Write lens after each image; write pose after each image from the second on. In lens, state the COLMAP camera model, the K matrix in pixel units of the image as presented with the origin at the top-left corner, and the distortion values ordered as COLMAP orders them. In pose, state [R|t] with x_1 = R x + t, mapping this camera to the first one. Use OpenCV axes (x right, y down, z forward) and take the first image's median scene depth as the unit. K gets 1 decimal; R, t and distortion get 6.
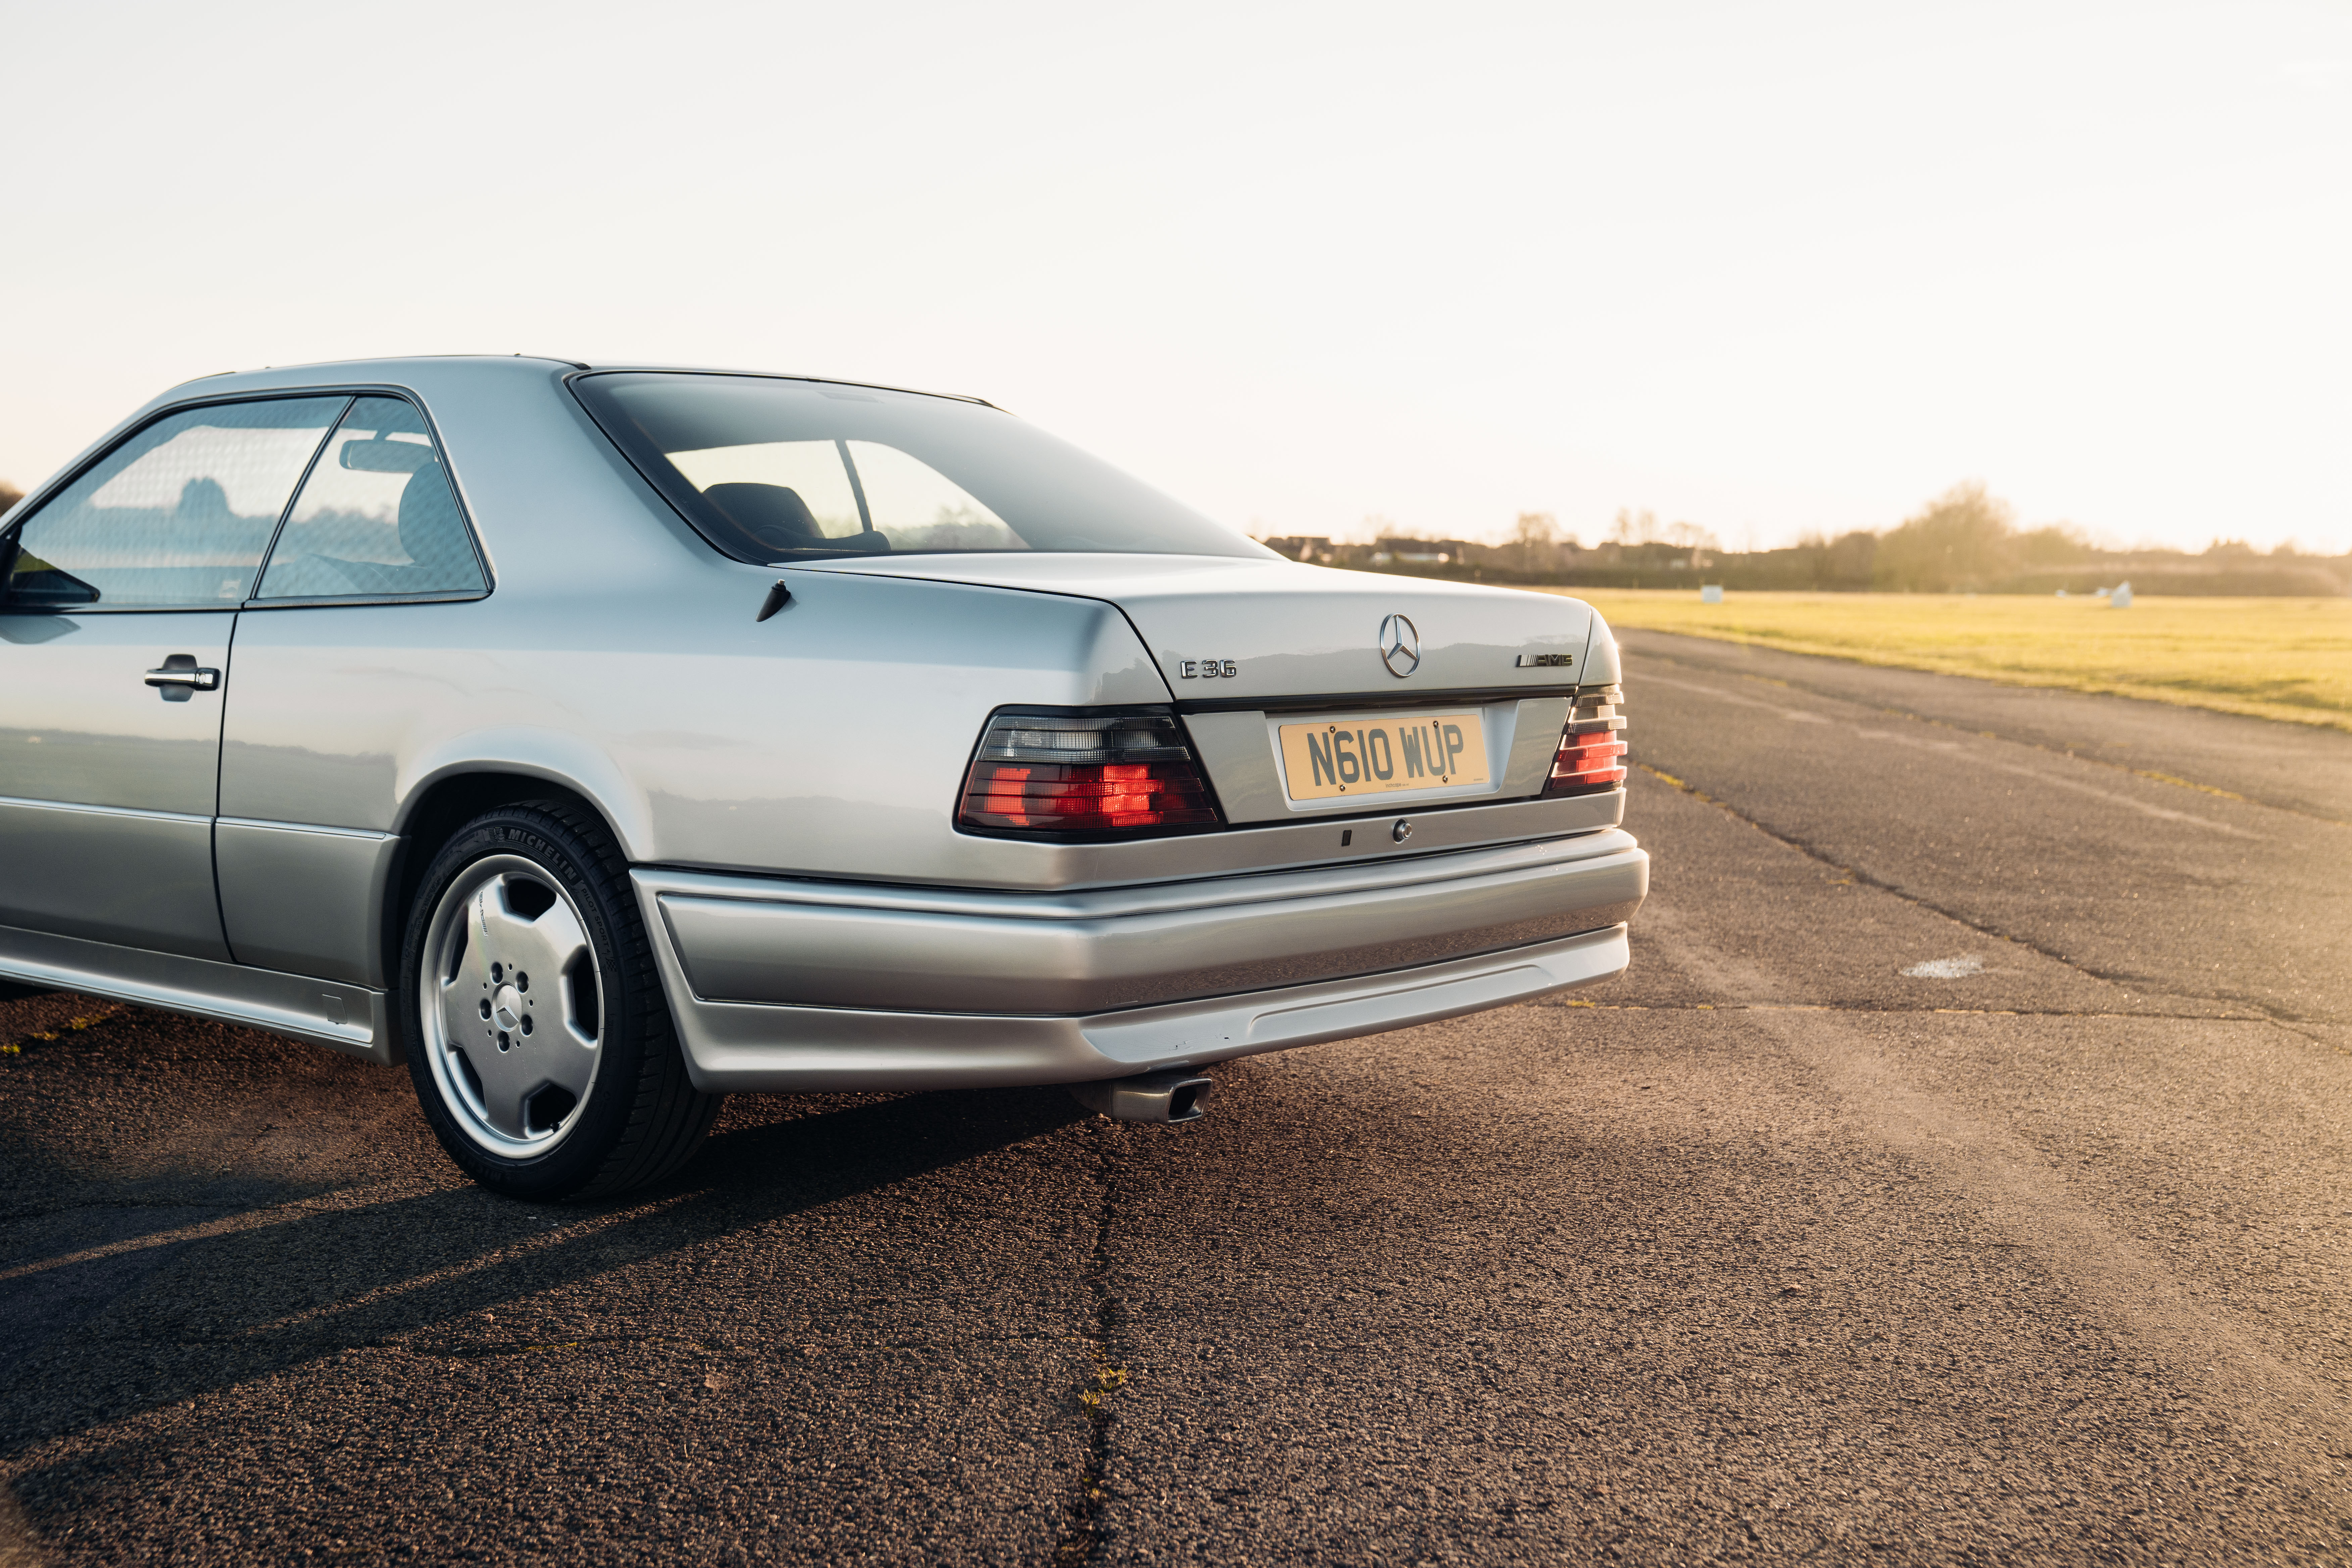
lens RADIAL K [[2687.9, 0, 1177.3], [0, 2687.9, 772.4], [0, 0, 1]] dist [0.122682, 0.000000]
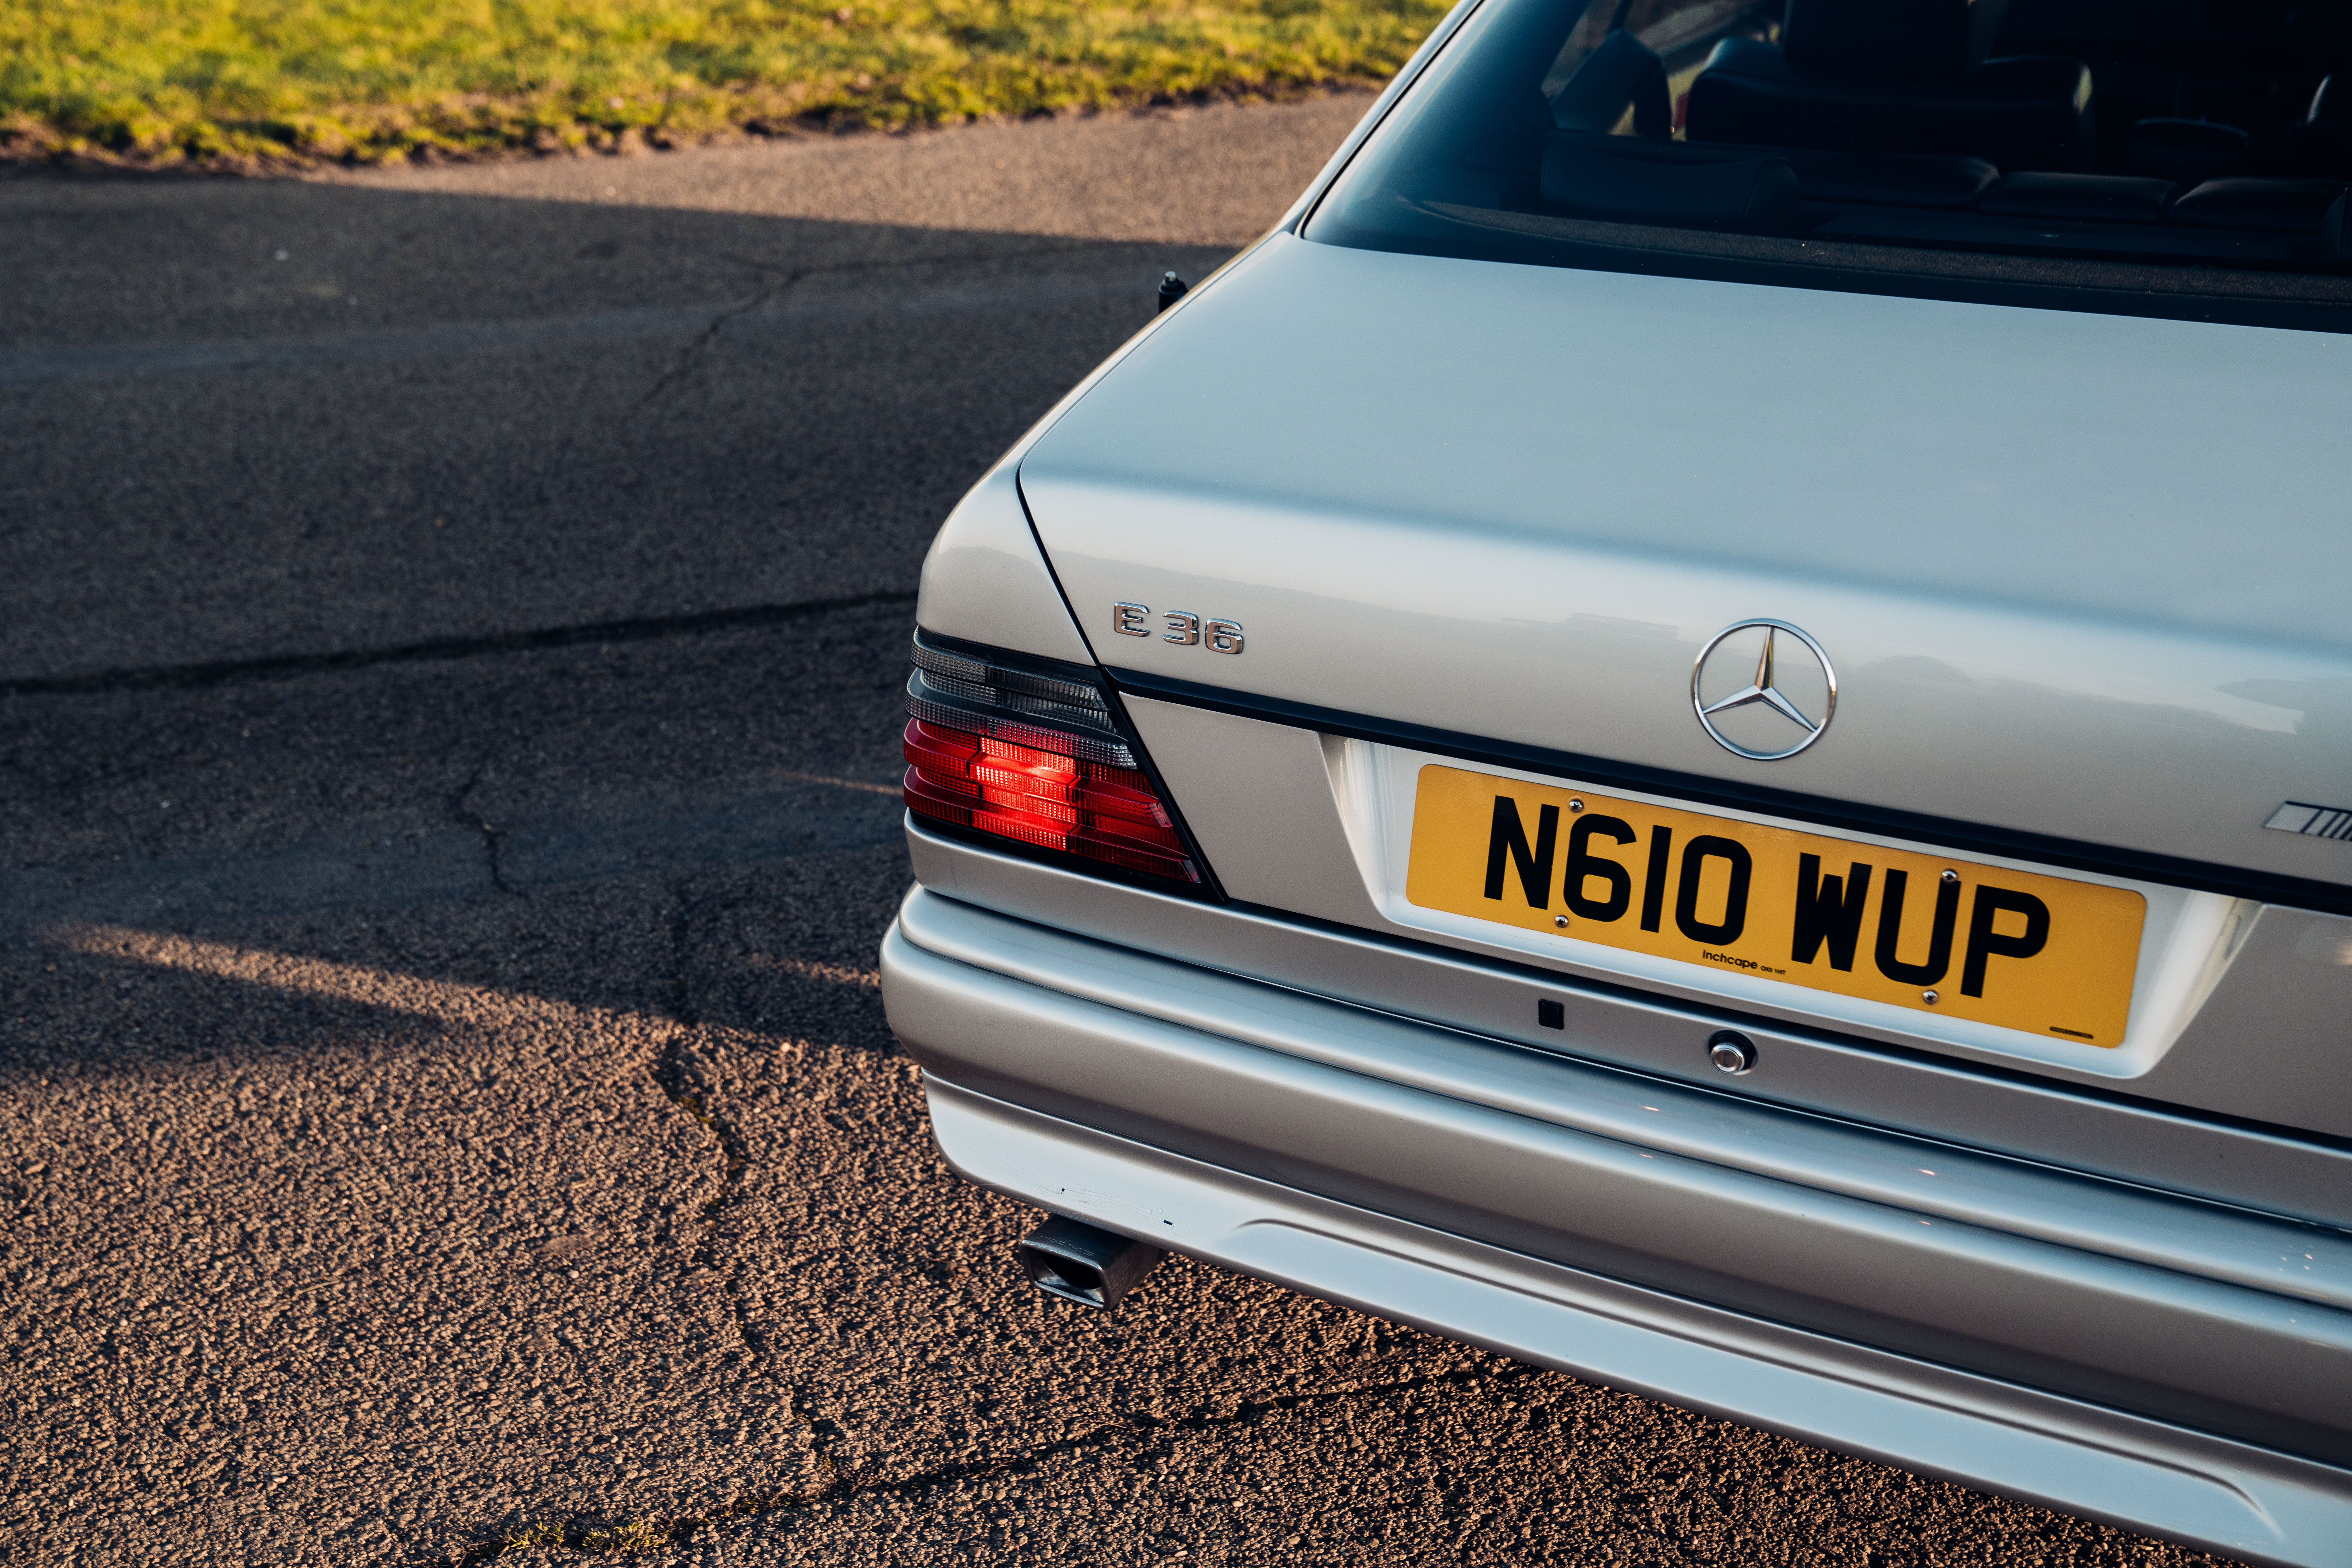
lens RADIAL K [[2687.9, 0, 1176.6], [0, 2687.9, 794.7], [0, 0, 1]] dist [0.122682, 0.000000]
pose [[0.243183, 0.392721, -0.886923, 0.473709], [-0.055201, 0.918494, 0.391564, -0.205696], [0.968408, -0.046263, 0.245041, 0.802637]]
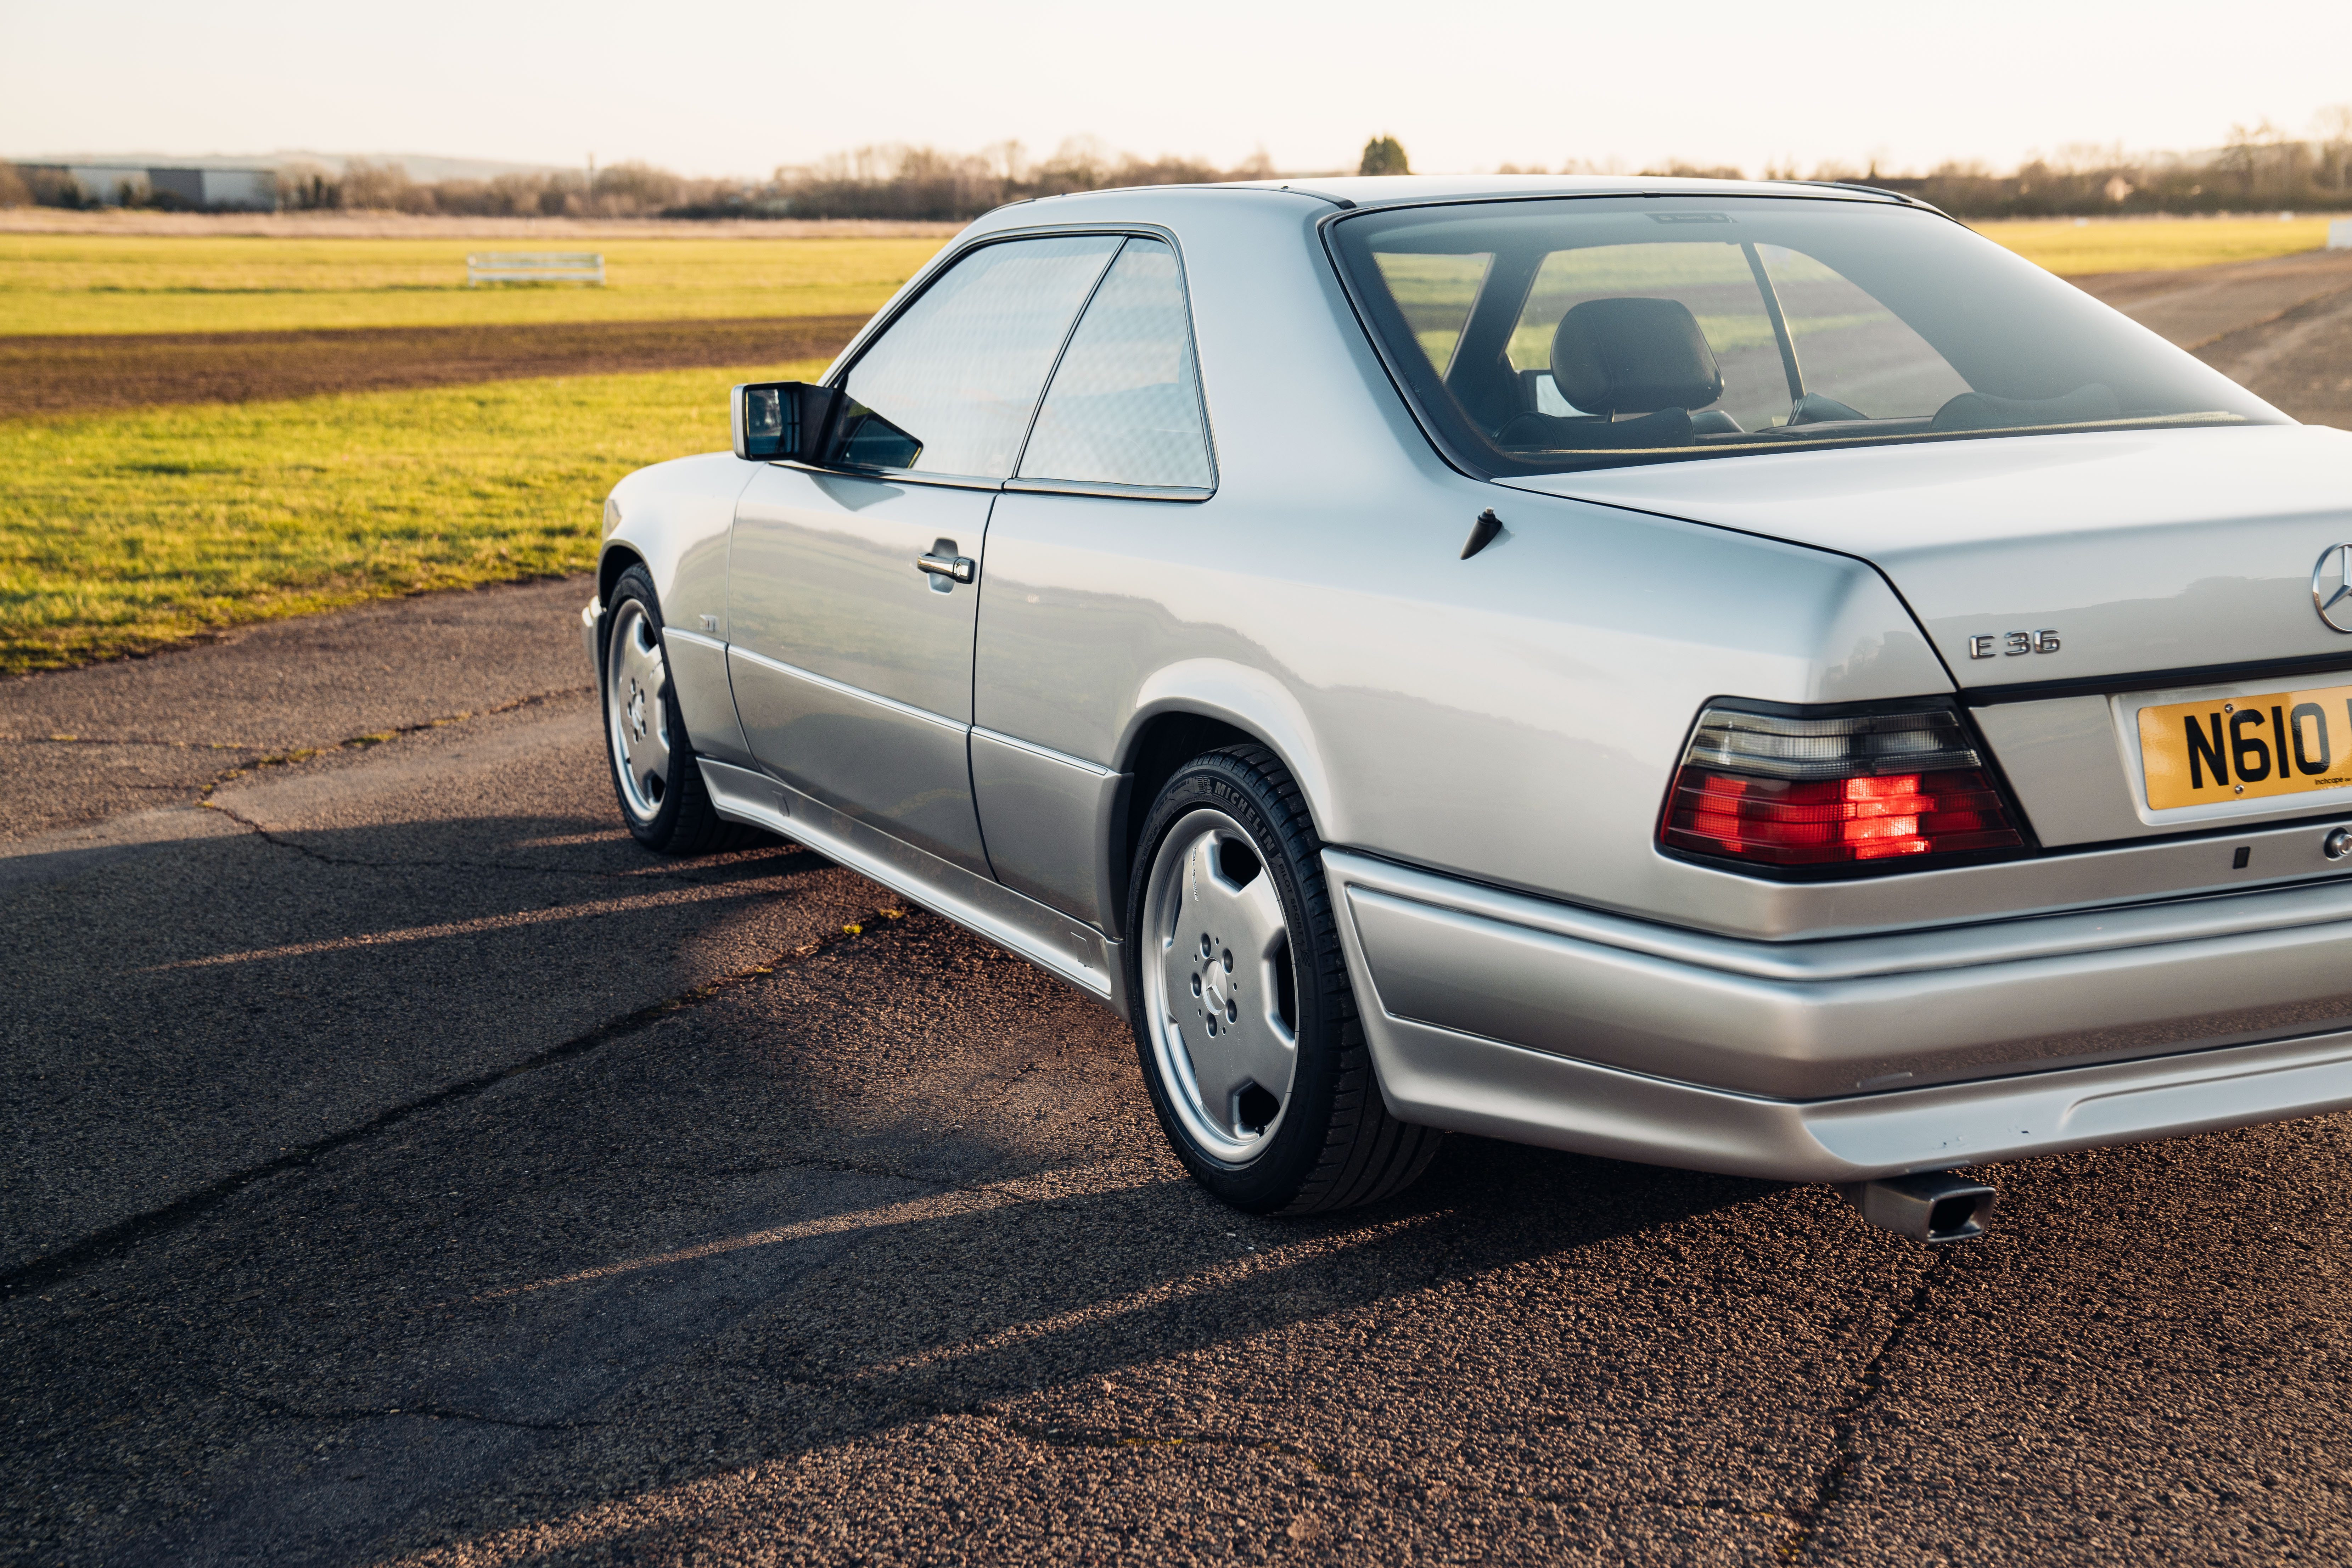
lens RADIAL K [[3051.7, 0, 1204.0], [0, 3051.7, 817.9], [0, 0, 1]] dist [0.130671, 0.000000]
pose [[0.920965, 0.049285, -0.386516, 0.126786], [-0.004321, 0.993199, 0.116347, -0.082248], [0.389622, -0.105482, 0.914915, 0.121172]]
